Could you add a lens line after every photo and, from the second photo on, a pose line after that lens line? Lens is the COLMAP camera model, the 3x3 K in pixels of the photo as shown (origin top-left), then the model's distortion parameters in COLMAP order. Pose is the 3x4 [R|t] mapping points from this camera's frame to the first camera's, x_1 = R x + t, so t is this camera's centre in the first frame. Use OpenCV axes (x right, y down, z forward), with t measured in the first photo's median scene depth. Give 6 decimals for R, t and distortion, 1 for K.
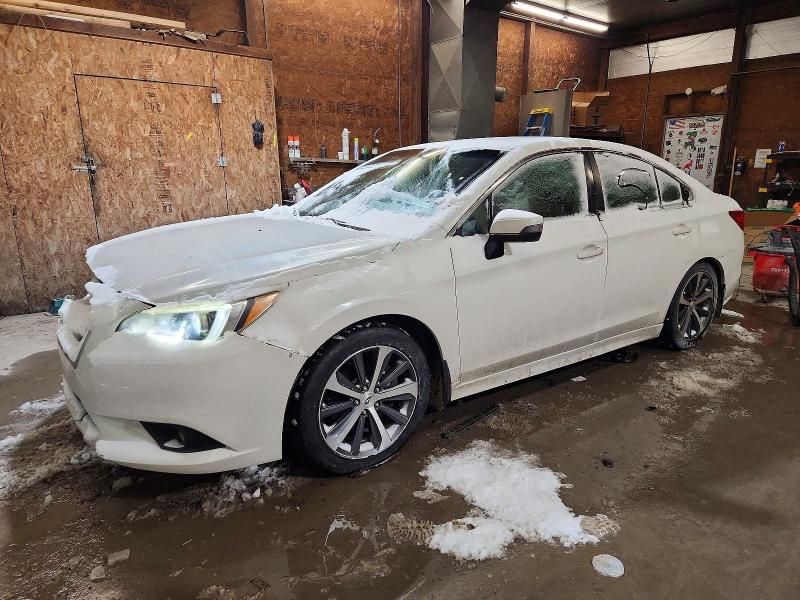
lens RADIAL K [[570.8, 0, 400.0], [0, 570.8, 300.0], [0, 0, 1]] dist [0.111197, -0.122340]
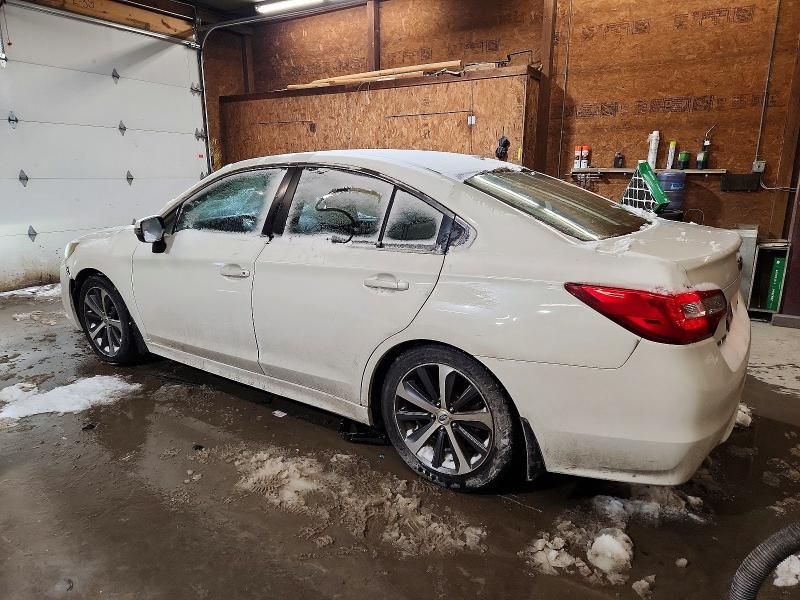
lens RADIAL K [[570.8, 0, 400.0], [0, 570.8, 300.0], [0, 0, 1]] dist [0.111197, -0.122340]
pose [[0.268357, 0.206017, -0.941032, 1.124077], [-0.218951, 0.964341, 0.148681, -0.205027], [0.938107, 0.166141, 0.303896, 0.828805]]
